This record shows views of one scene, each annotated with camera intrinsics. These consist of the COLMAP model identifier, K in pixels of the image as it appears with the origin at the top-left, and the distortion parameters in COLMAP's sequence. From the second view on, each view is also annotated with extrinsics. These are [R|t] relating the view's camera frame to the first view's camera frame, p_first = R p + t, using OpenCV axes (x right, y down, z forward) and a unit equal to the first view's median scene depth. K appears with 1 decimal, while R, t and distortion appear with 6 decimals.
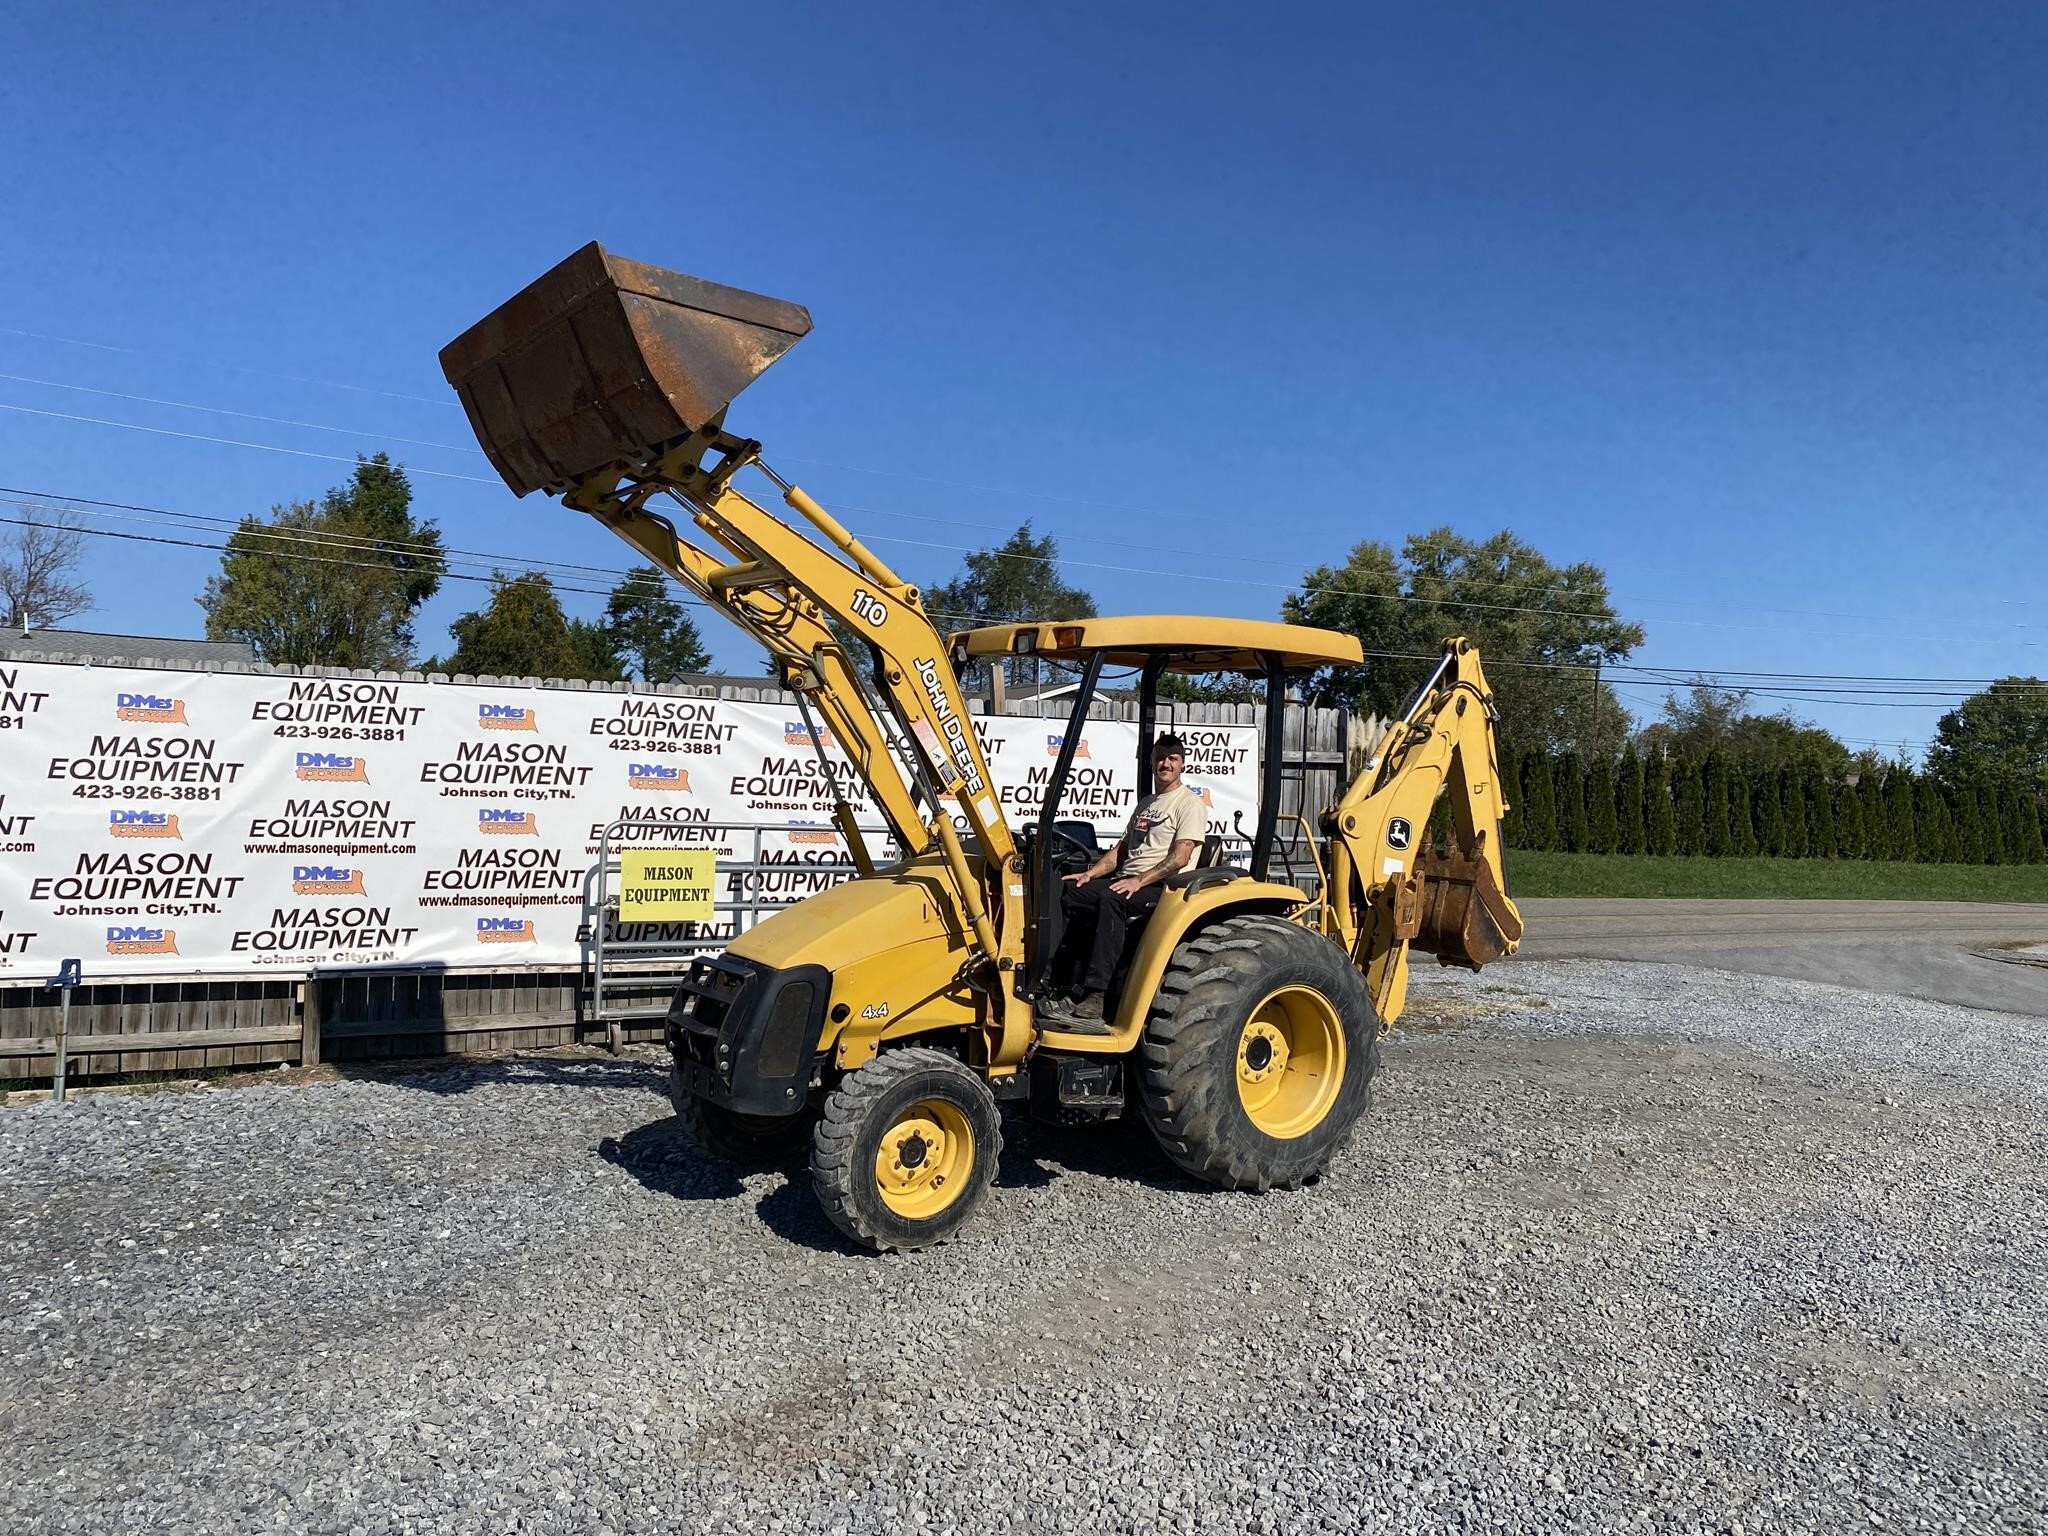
lens RADIAL K [[1562.2, 0, 1020.7], [0, 1562.2, 747.2], [0, 0, 1]] dist [0.120589, -0.191025]
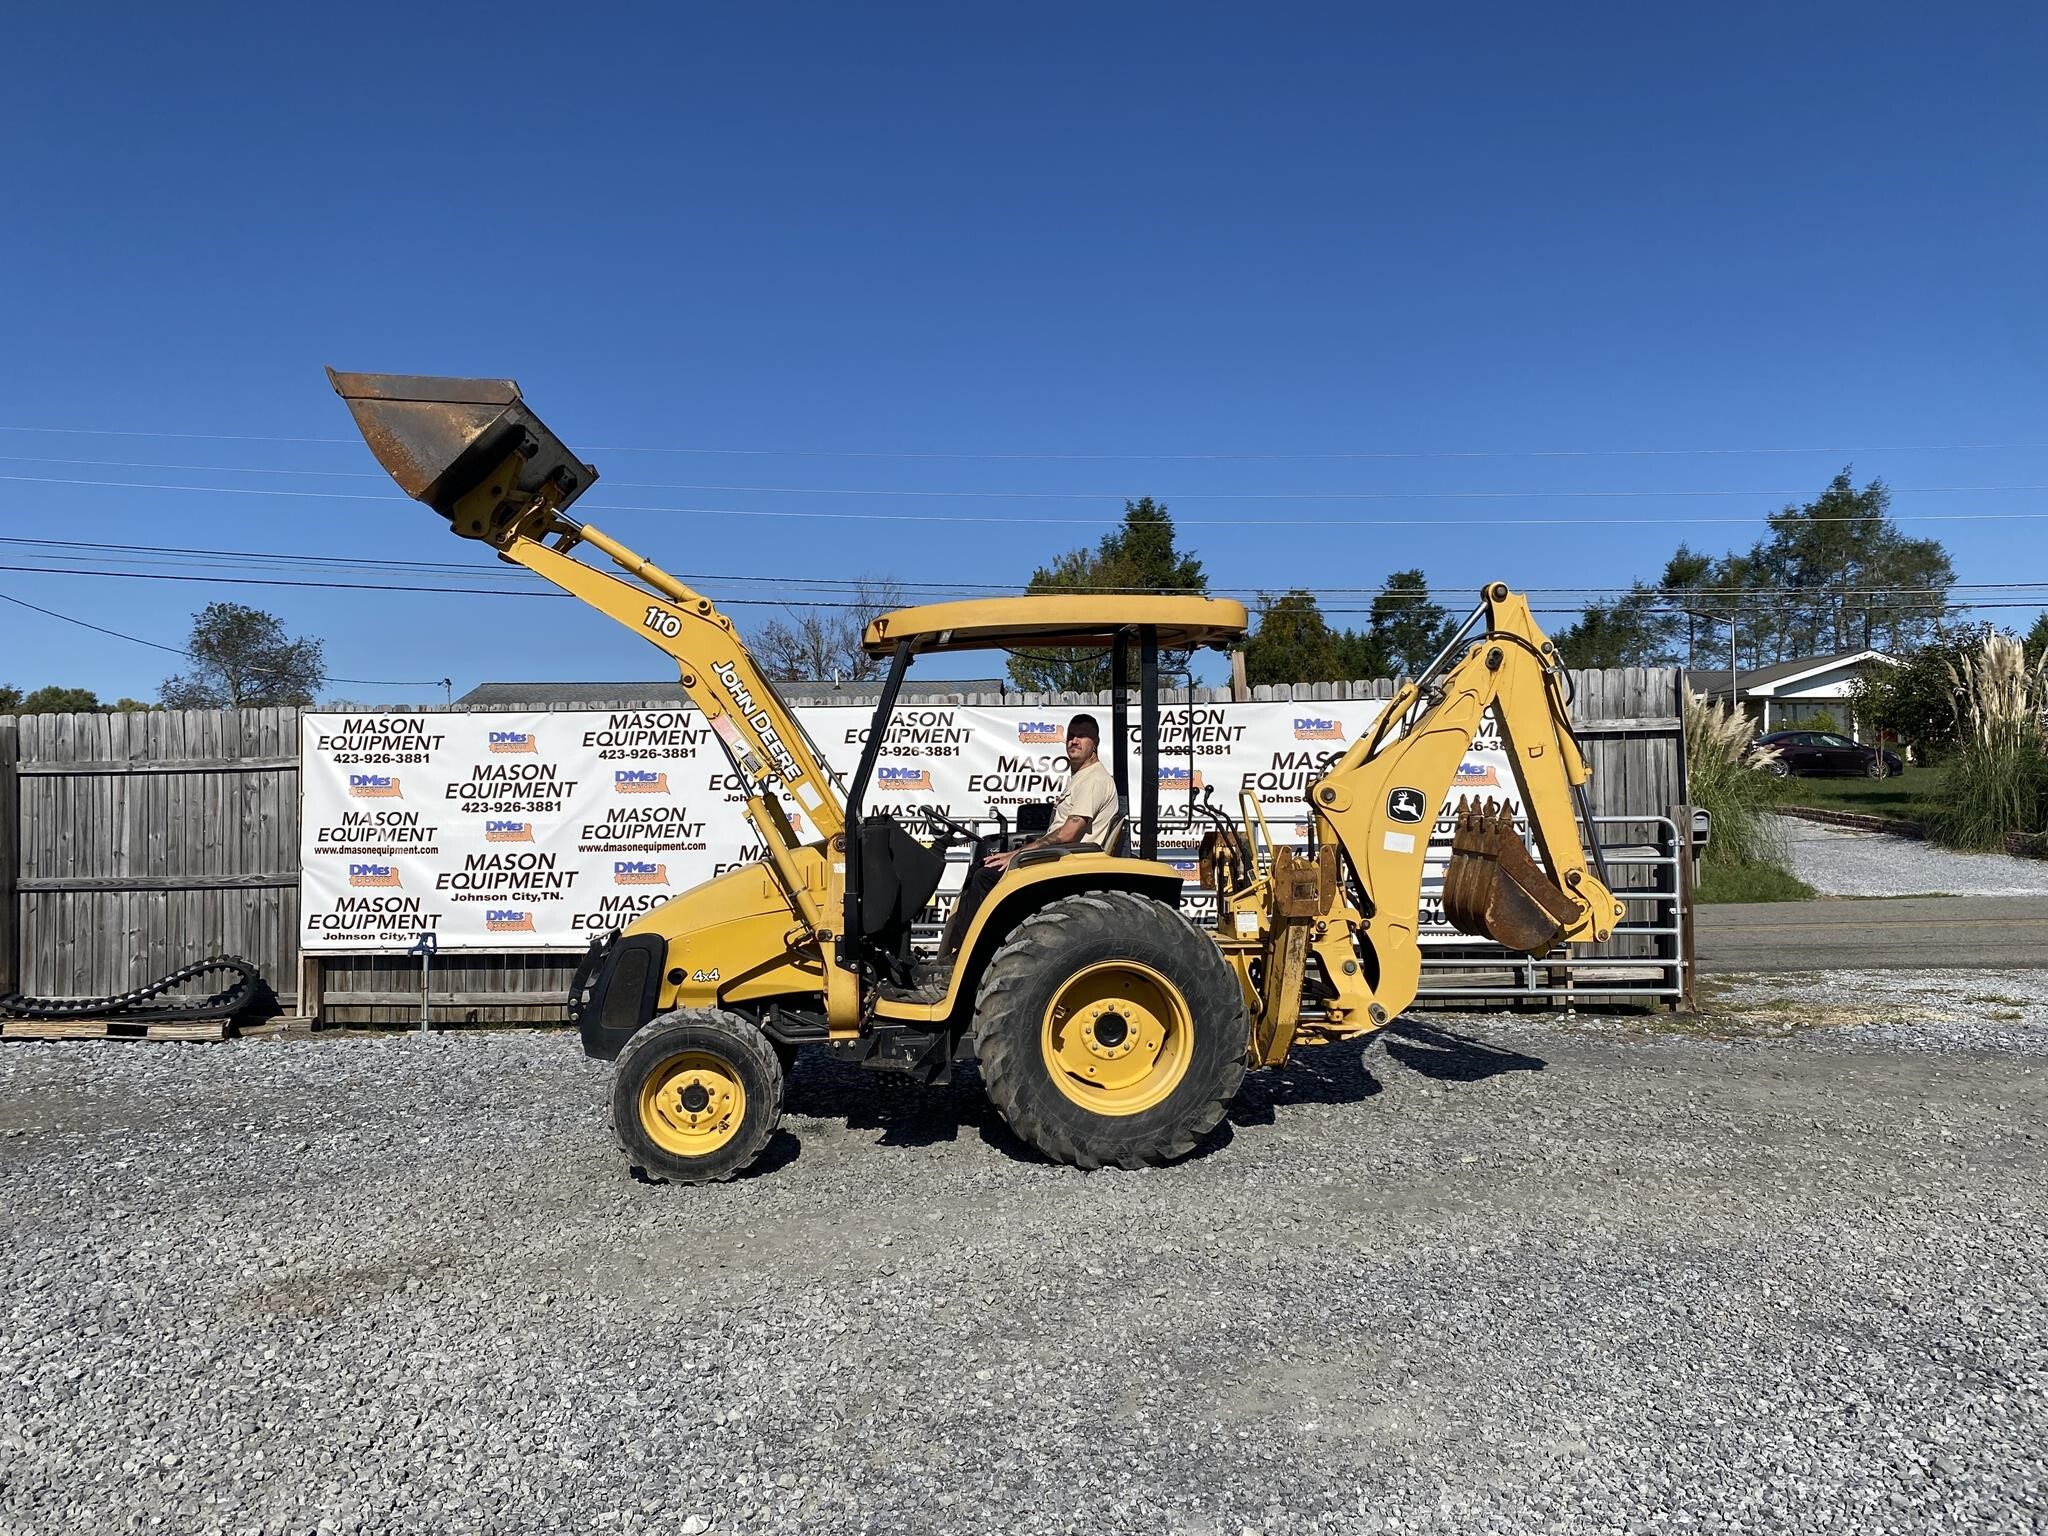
lens RADIAL K [[1562.2, 0, 1020.7], [0, 1562.2, 747.2], [0, 0, 1]] dist [0.120589, -0.191025]
pose [[0.866750, -0.052724, -0.495949, 0.455281], [0.050673, 0.998560, -0.017598, 0.023555], [0.496162, -0.009878, 0.868174, 0.085888]]
